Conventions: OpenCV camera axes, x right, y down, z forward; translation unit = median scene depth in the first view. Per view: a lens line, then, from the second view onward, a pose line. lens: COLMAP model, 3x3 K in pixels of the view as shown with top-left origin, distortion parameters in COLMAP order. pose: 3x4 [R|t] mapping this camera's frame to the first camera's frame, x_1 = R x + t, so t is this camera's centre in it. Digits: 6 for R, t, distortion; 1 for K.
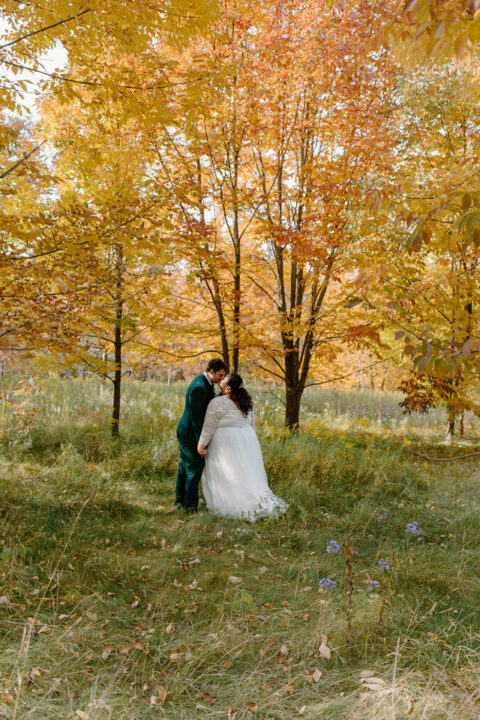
lens RADIAL K [[727.5, 0, 239.3], [0, 727.5, 360.6], [0, 0, 1]] dist [0.022441, 0.000000]
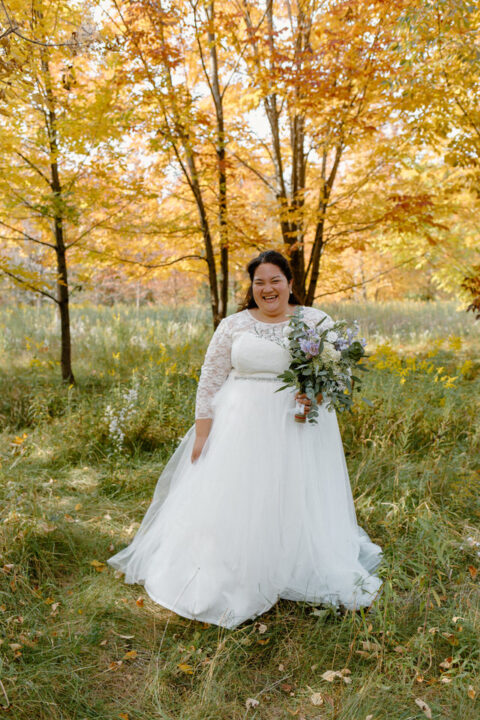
lens RADIAL K [[727.5, 0, 240.5], [0, 727.5, 359.8], [0, 0, 1]] dist [0.022441, 0.000000]
pose [[0.997889, -0.052585, 0.038105, -0.021236], [0.048243, 0.993079, 0.107080, 0.014428], [-0.043472, -0.105016, 0.993520, 0.238340]]
